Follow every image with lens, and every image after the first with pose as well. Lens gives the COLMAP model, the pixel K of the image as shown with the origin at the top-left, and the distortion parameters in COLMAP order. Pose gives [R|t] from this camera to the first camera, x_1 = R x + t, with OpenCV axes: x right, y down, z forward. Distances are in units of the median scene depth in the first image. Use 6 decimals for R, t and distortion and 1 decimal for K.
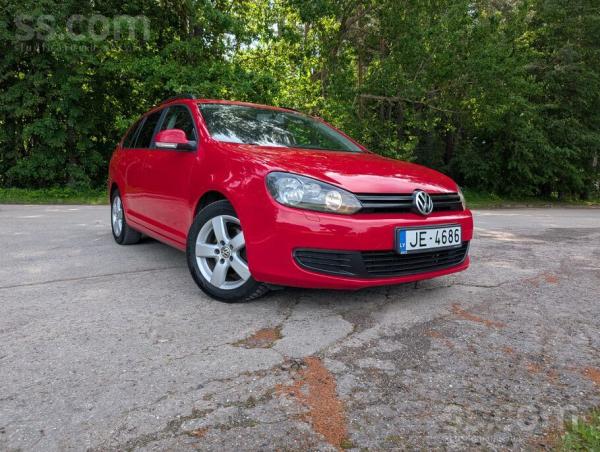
lens RADIAL K [[451.4, 0, 306.0], [0, 451.4, 226.0], [0, 0, 1]] dist [0.061191, -0.061393]
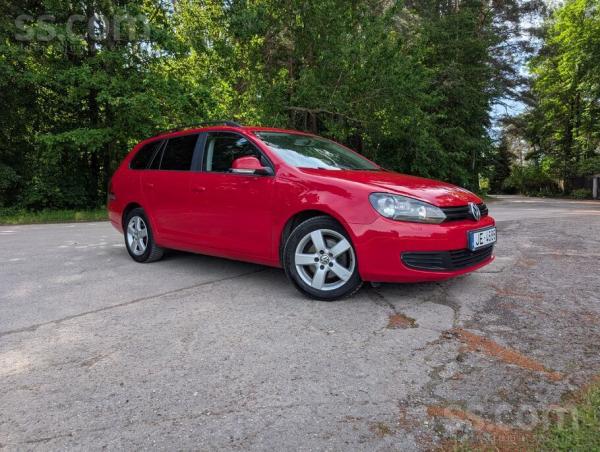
lens RADIAL K [[451.4, 0, 306.0], [0, 451.4, 226.0], [0, 0, 1]] dist [0.061191, -0.061393]
pose [[0.969866, -0.057986, 0.236637, -0.436661], [0.059969, 0.998200, -0.001184, -0.029245], [-0.236143, 0.015339, 0.971597, -0.142257]]
